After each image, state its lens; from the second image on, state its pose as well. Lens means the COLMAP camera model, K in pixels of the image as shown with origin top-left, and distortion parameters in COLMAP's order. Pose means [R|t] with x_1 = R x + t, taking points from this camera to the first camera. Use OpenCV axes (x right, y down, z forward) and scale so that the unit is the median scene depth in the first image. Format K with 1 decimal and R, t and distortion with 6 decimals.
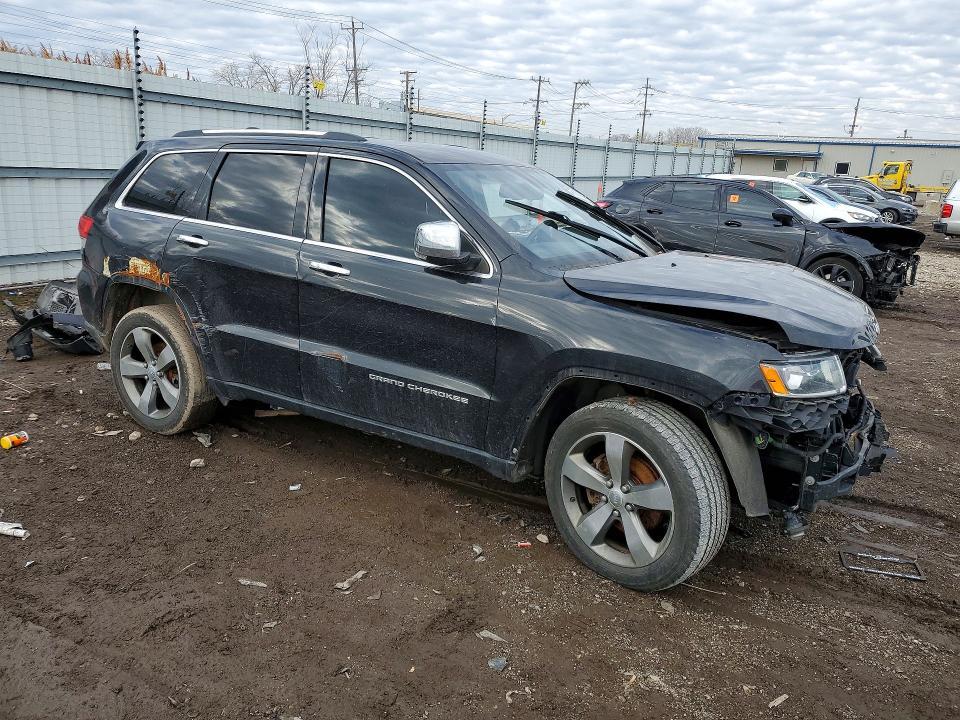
lens RADIAL K [[736.3, 0, 485.1], [0, 736.3, 357.7], [0, 0, 1]] dist [0.020053, 0.001885]
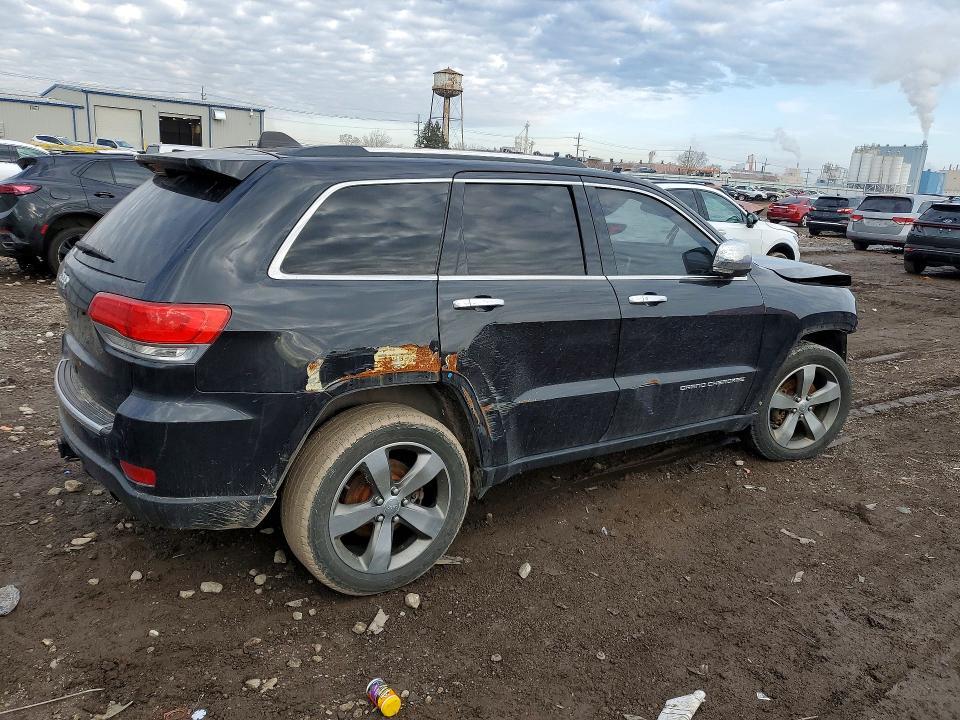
lens RADIAL K [[736.3, 0, 485.1], [0, 736.3, 357.7], [0, 0, 1]] dist [0.020053, 0.001885]
pose [[0.434659, -0.262999, 0.861338, -1.092928], [0.187139, 0.961910, 0.199272, -0.262108], [-0.880938, 0.074574, 0.467320, 0.666798]]
